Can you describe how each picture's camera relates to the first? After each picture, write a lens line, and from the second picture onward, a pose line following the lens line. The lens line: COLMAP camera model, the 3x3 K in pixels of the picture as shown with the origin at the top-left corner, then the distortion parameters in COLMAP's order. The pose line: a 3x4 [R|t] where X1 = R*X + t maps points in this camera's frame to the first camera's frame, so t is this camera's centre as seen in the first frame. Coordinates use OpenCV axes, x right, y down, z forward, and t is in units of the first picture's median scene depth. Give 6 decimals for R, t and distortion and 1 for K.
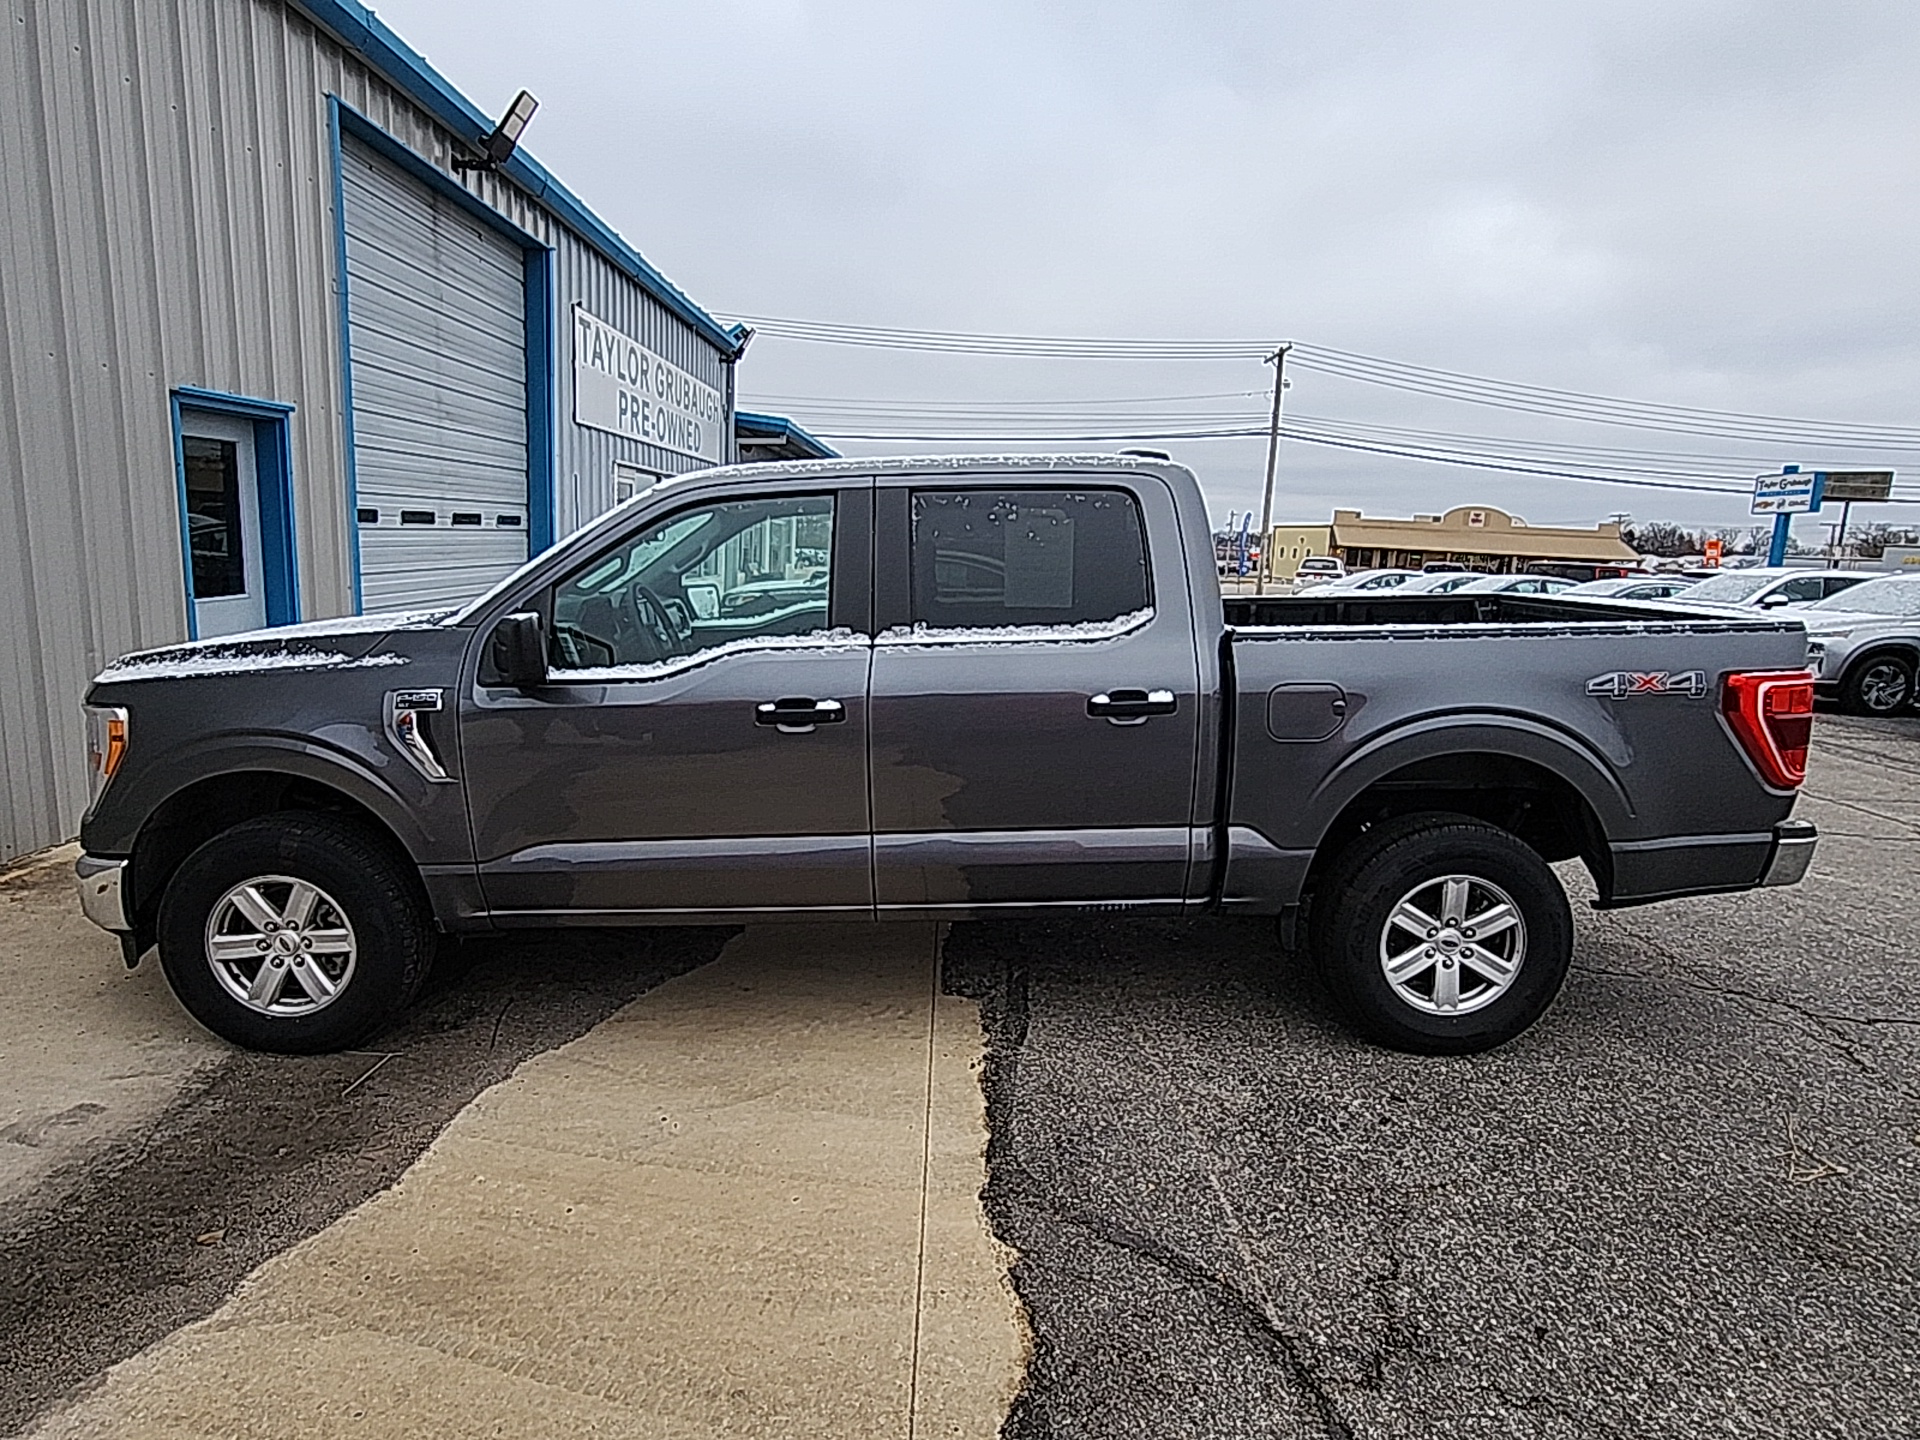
lens RADIAL K [[1041.3, 0, 958.0], [0, 1041.3, 715.2], [0, 0, 1]] dist [0.006475, -0.004023]
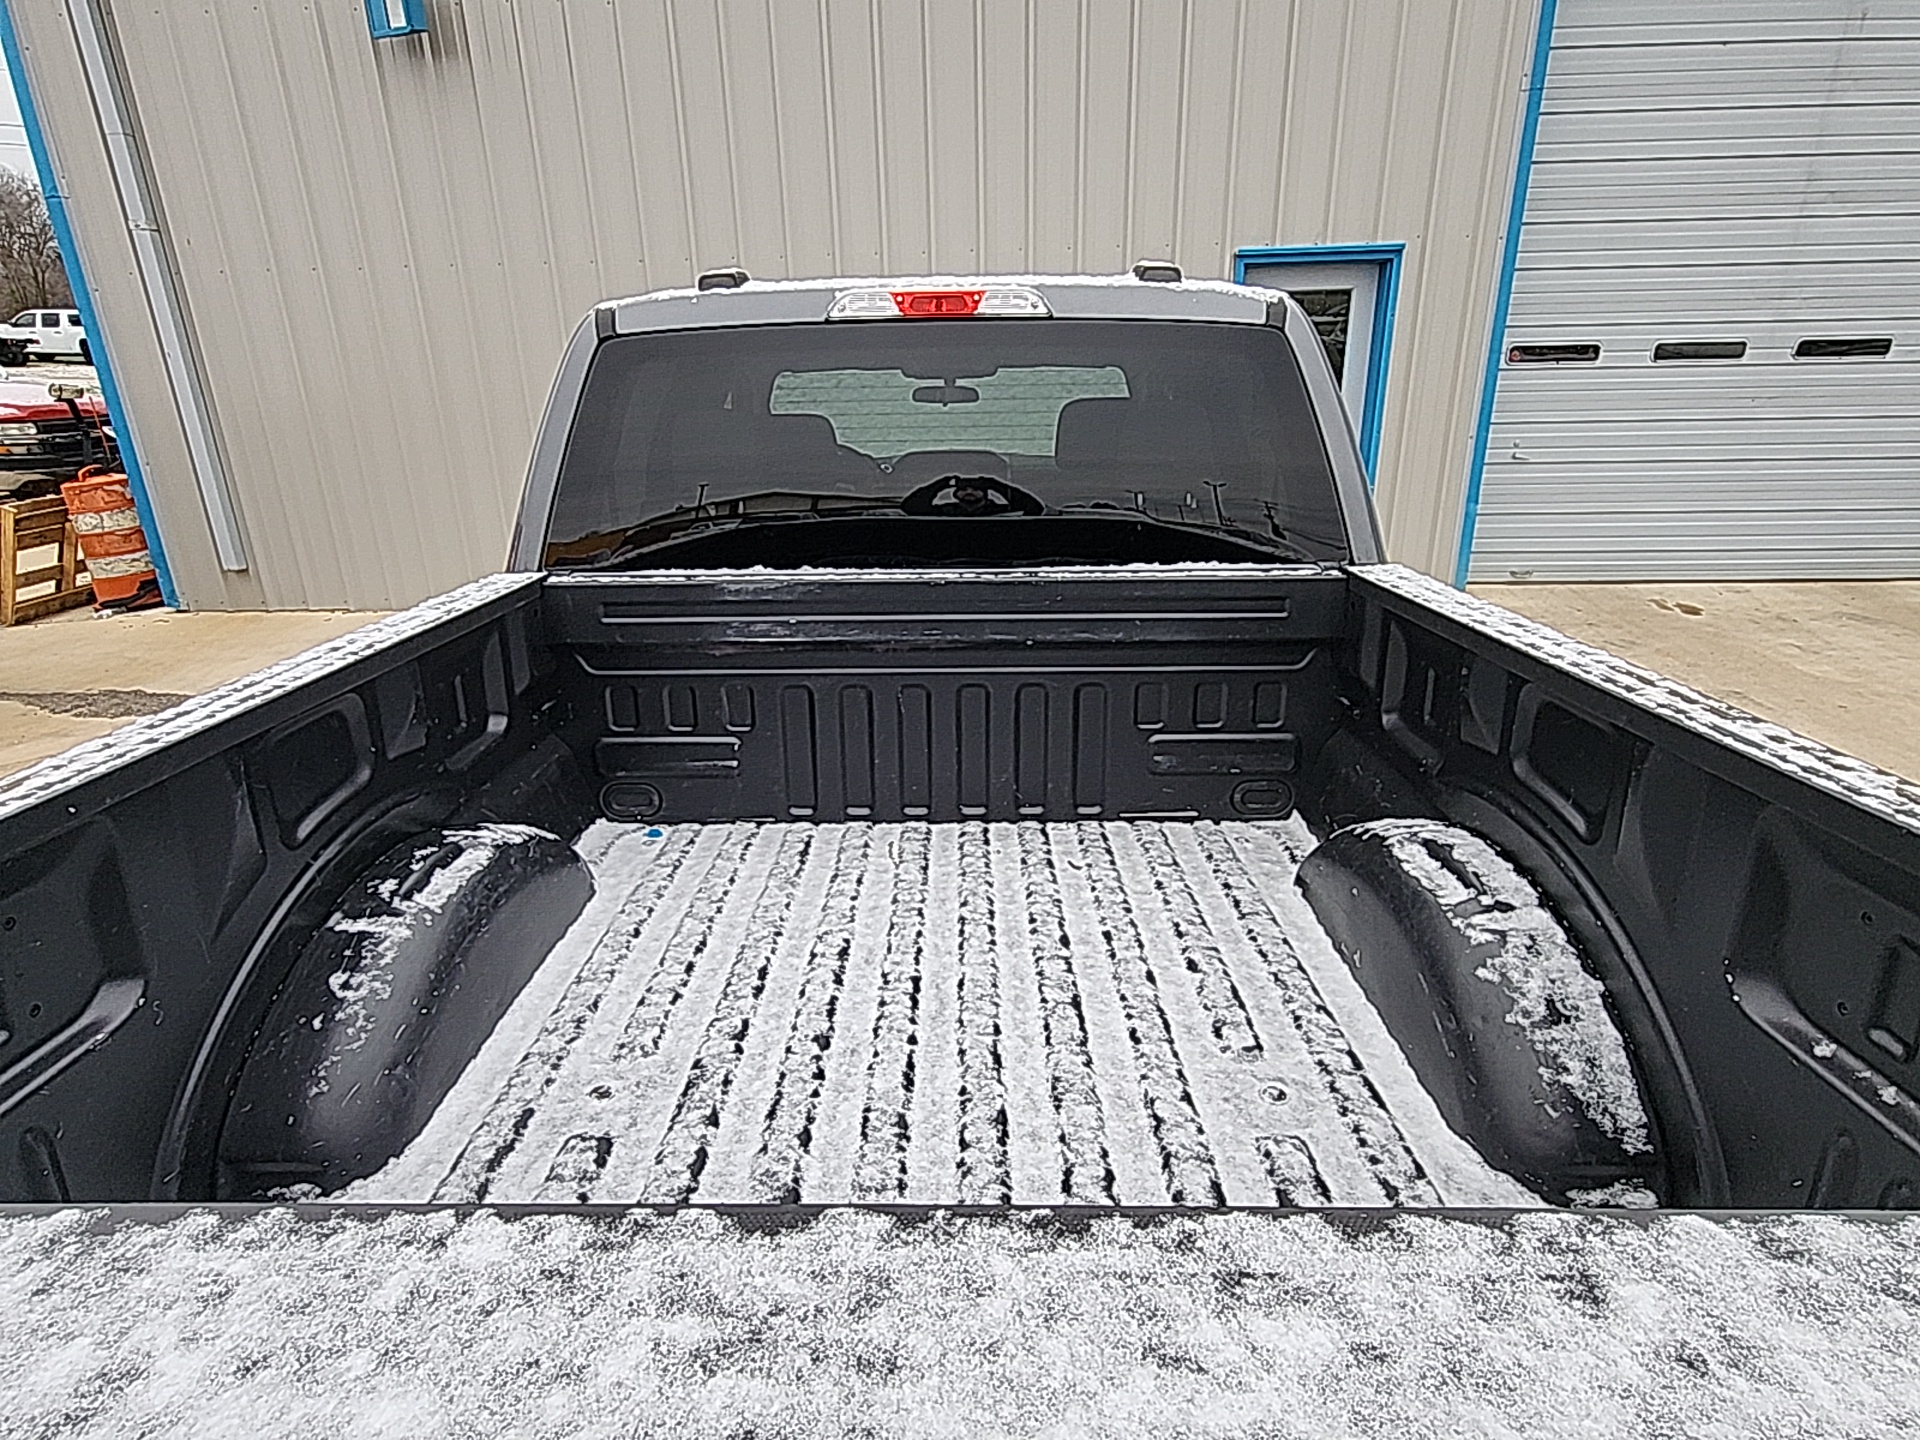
lens RADIAL K [[1041.3, 0, 949.6], [0, 1041.3, 731.8], [0, 0, 1]] dist [0.006475, -0.004023]
pose [[-0.034567, 0.323213, -0.945695, 0.342411], [-0.153365, 0.933337, 0.324595, -0.091640], [0.987565, 0.156256, 0.017307, 0.481819]]
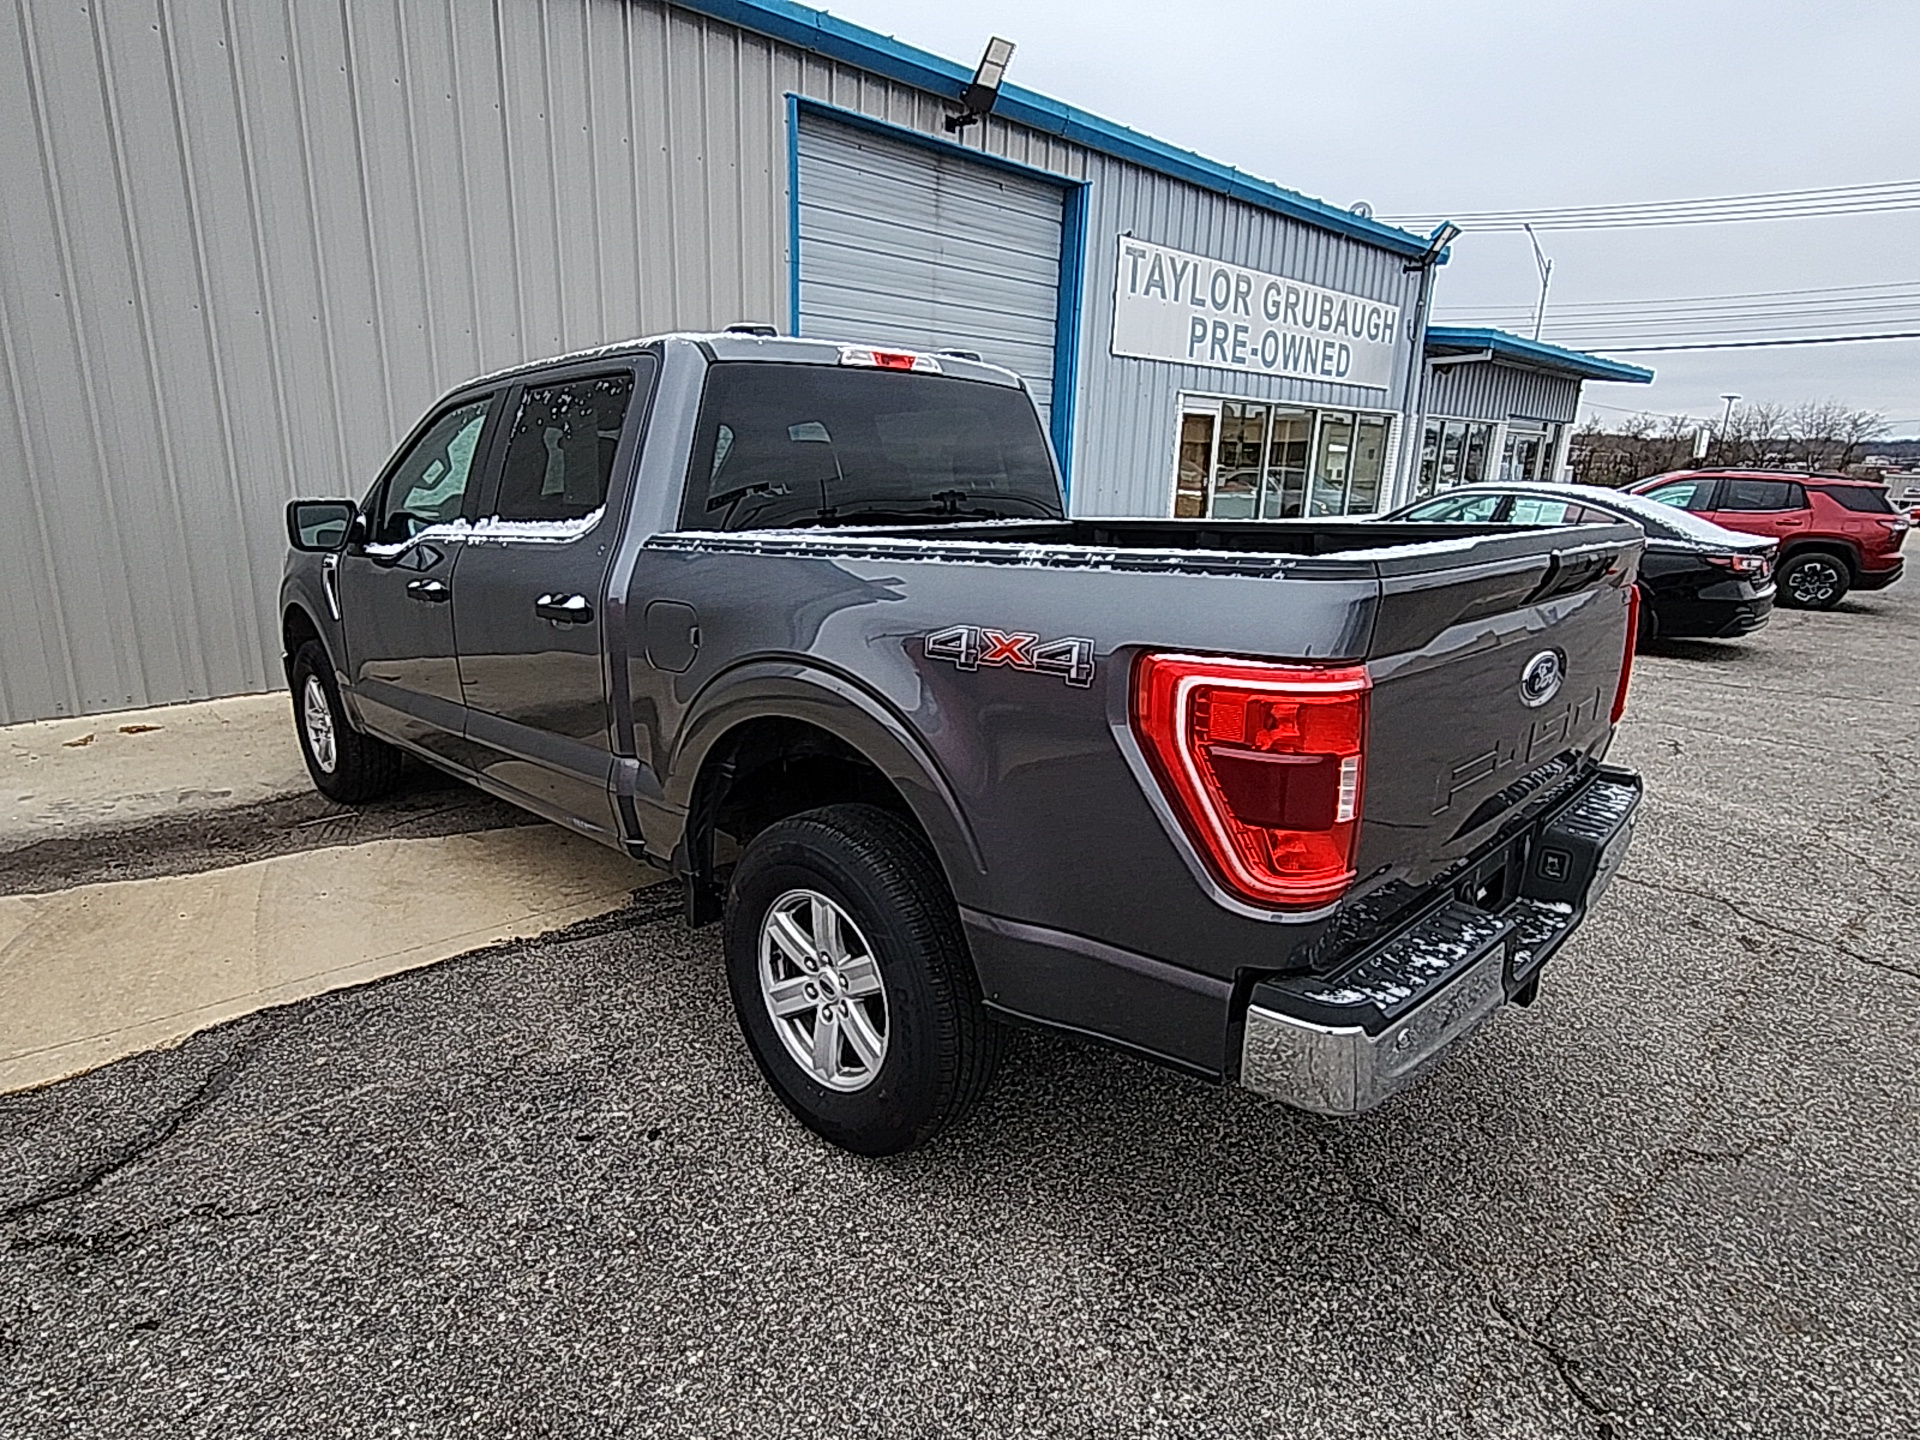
lens RADIAL K [[1041.3, 0, 957.0], [0, 1041.3, 720.8], [0, 0, 1]] dist [0.006475, -0.004023]
pose [[0.706146, 0.157458, -0.690336, 0.388404], [-0.117611, 0.987500, 0.104934, -0.018295], [0.698230, 0.007092, 0.715838, 0.213989]]
